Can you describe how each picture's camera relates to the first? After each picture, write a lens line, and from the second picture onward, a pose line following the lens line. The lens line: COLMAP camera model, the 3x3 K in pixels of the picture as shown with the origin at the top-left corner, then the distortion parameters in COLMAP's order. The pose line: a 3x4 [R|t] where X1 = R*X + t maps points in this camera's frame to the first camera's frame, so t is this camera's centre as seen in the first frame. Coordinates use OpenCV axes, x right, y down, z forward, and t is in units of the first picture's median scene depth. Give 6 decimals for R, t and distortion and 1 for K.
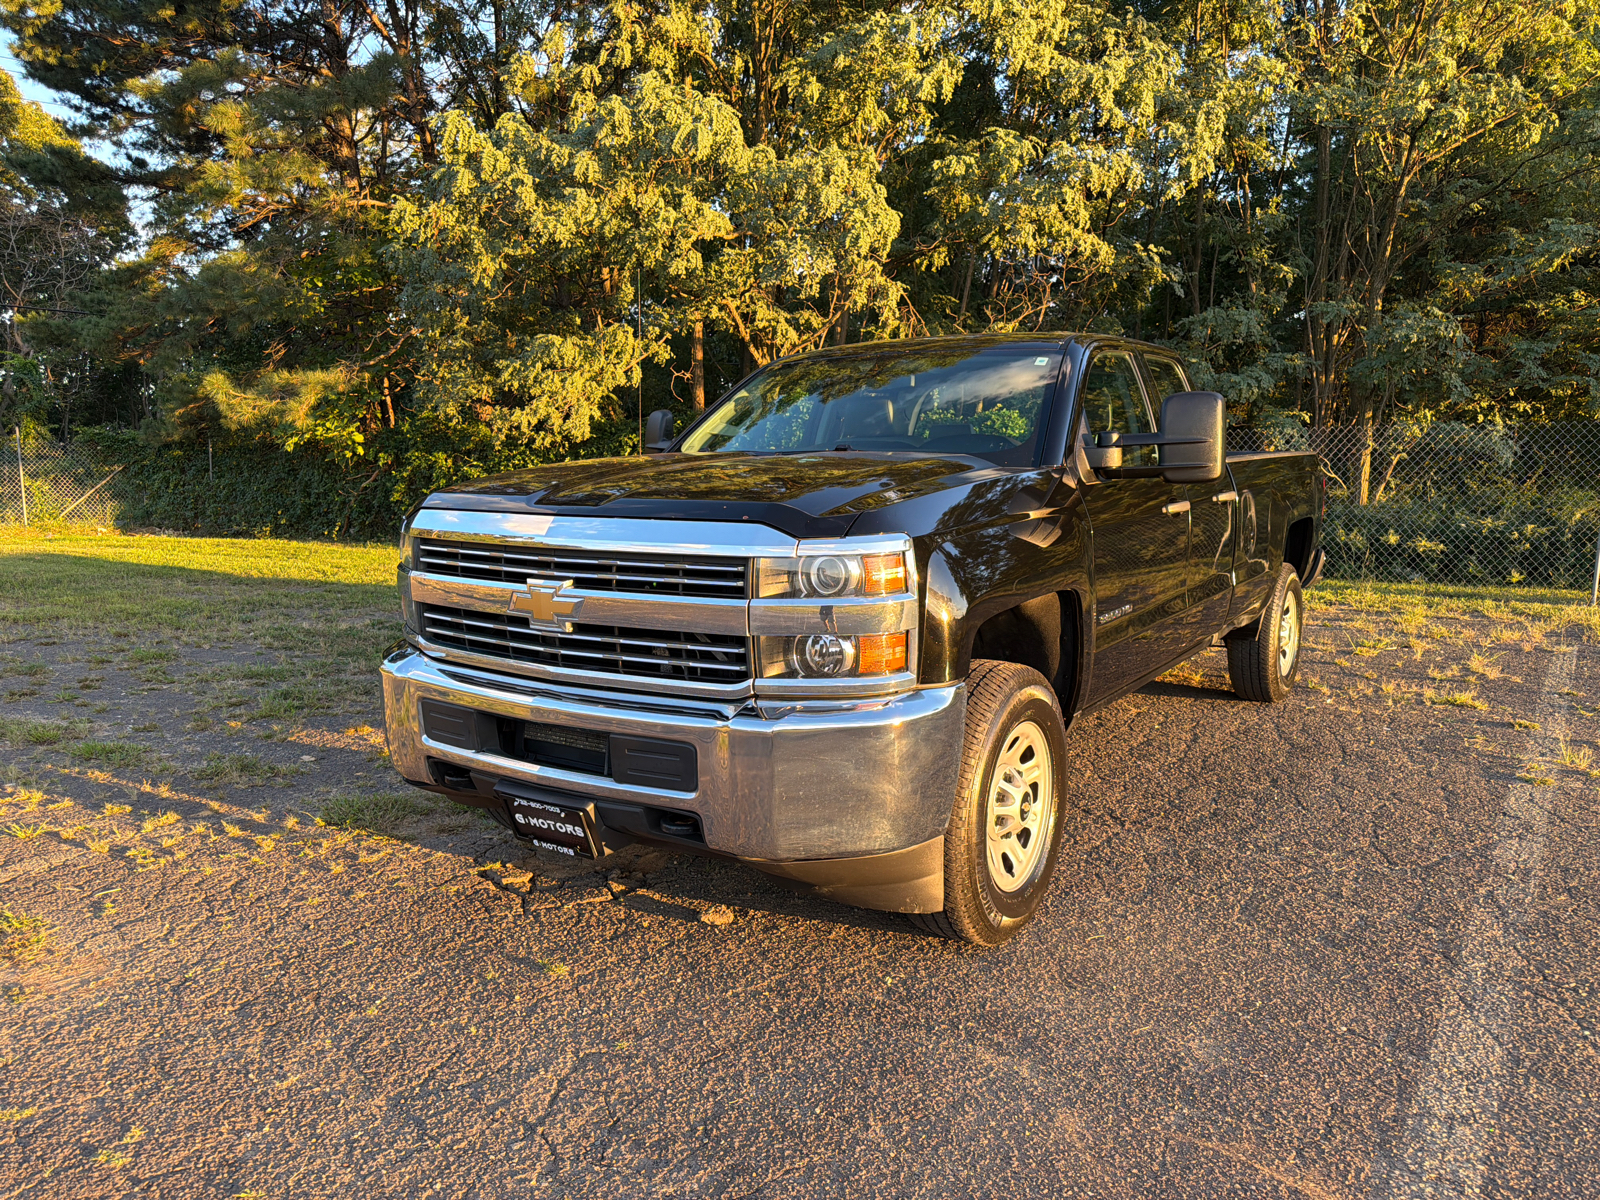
lens RADIAL K [[1193.6, 0, 923.3], [0, 1193.6, 659.7], [0, 0, 1]] dist [-0.001844, -0.002050]
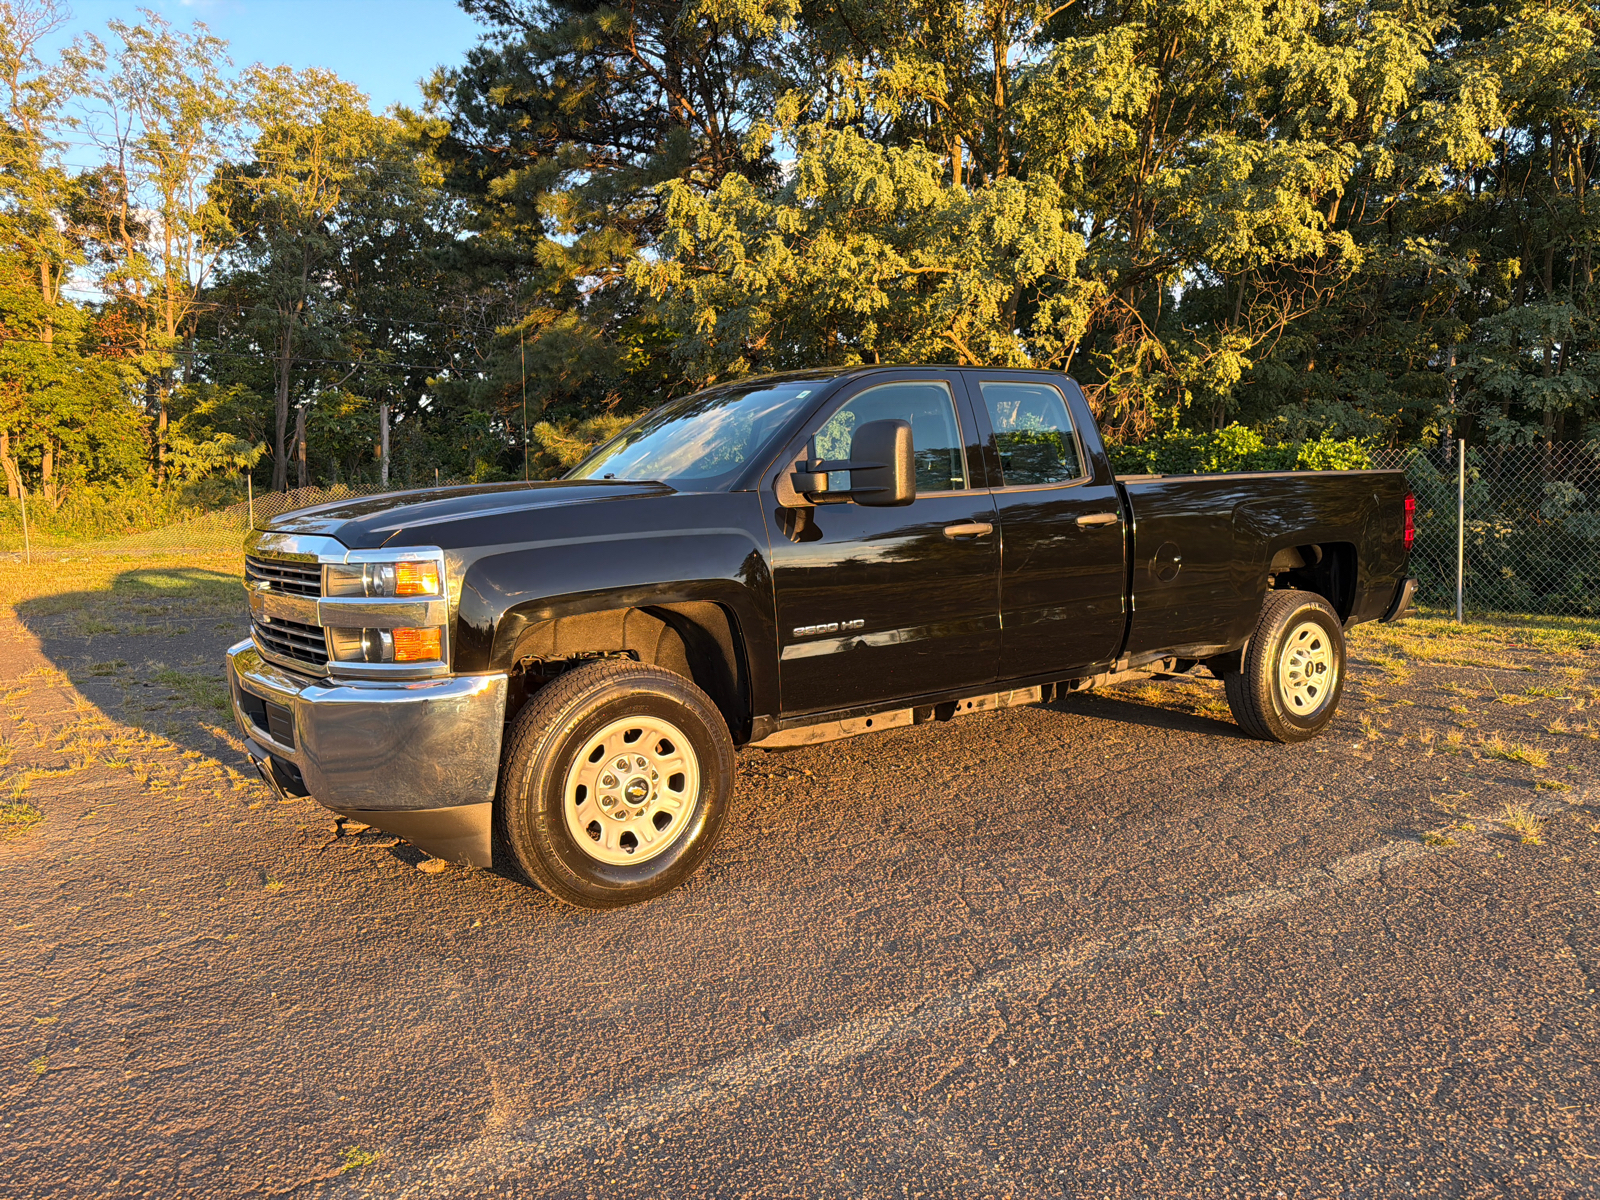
lens RADIAL K [[1205.4, 0, 805.0], [0, 1205.4, 651.2], [0, 0, 1]] dist [0.057997, -0.083154]
pose [[0.924783, 0.038003, -0.378593, 0.582553], [-0.049457, 0.998564, -0.020573, 0.006387], [0.377268, 0.037750, 0.925334, -0.003636]]
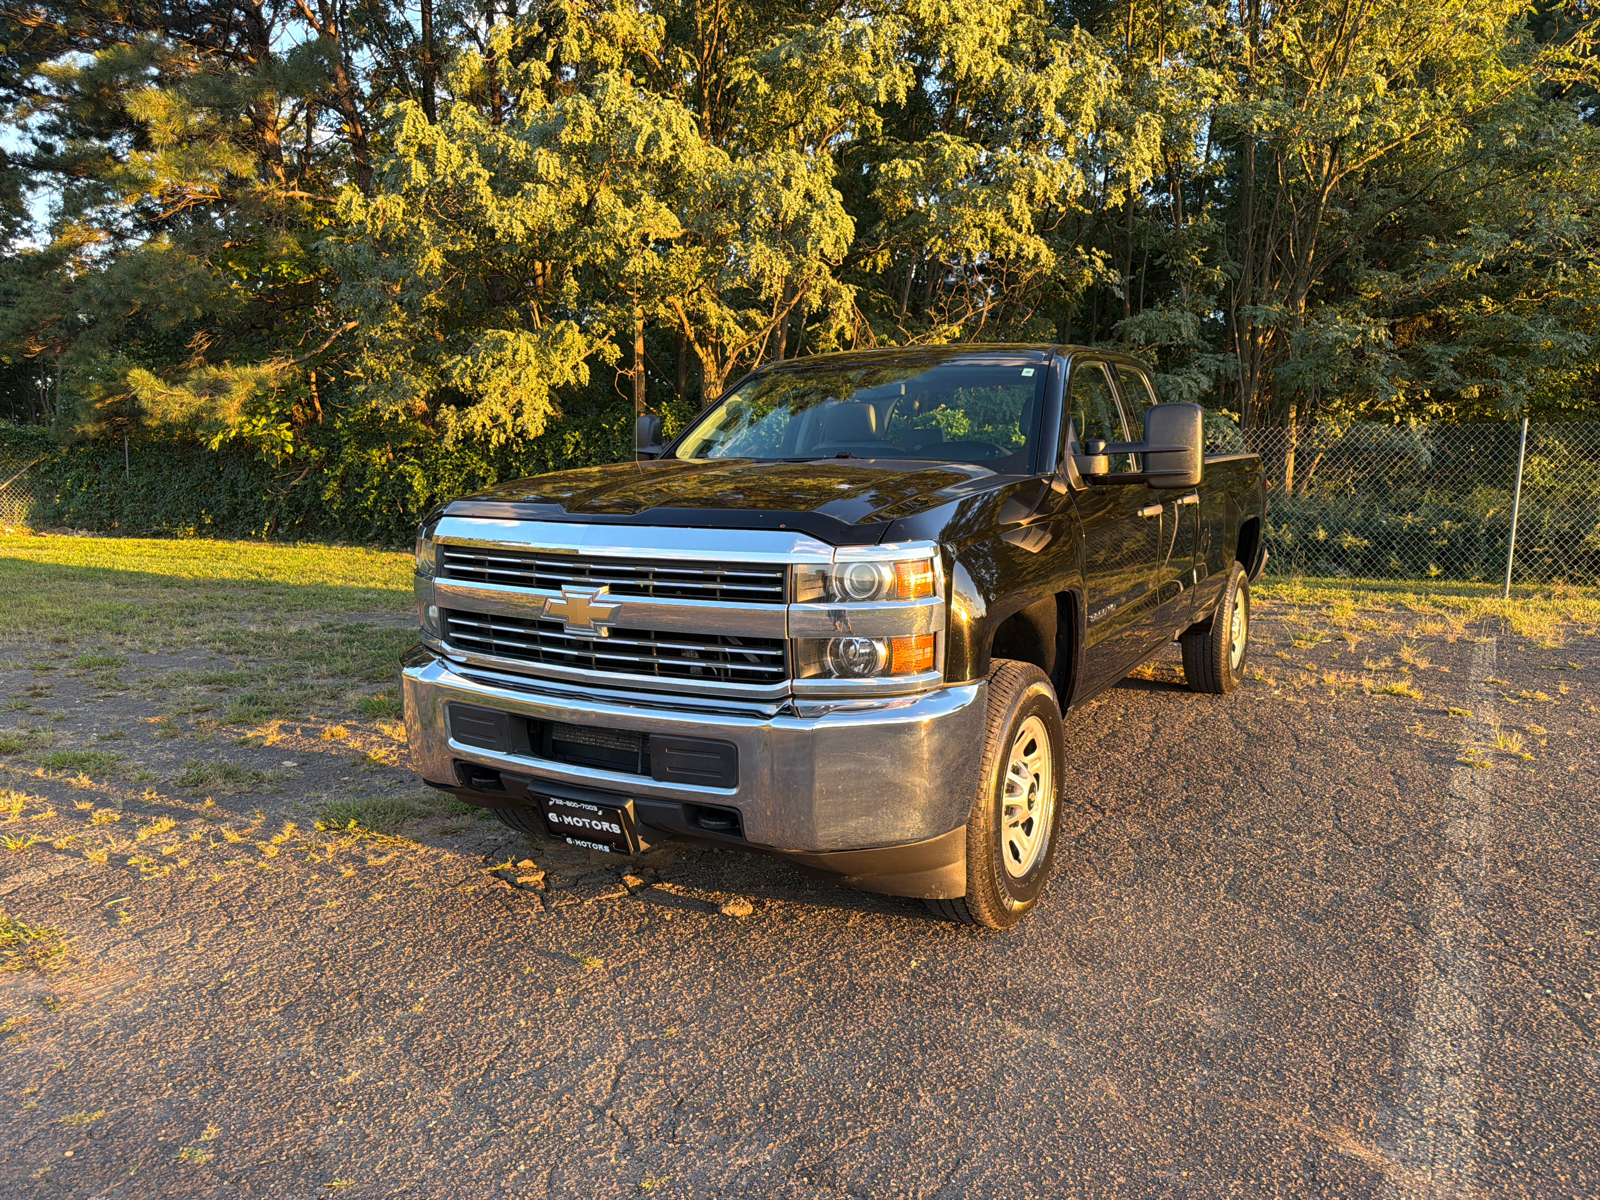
lens RADIAL K [[1186.1, 0, 943.6], [0, 1186.1, 664.0], [0, 0, 1]] dist [0.002219, -0.007705]
pose [[0.997003, -0.011495, 0.076501, -0.063064], [0.010912, 0.999908, 0.008033, -0.003305], [-0.076586, -0.007174, 0.997037, -0.036743]]
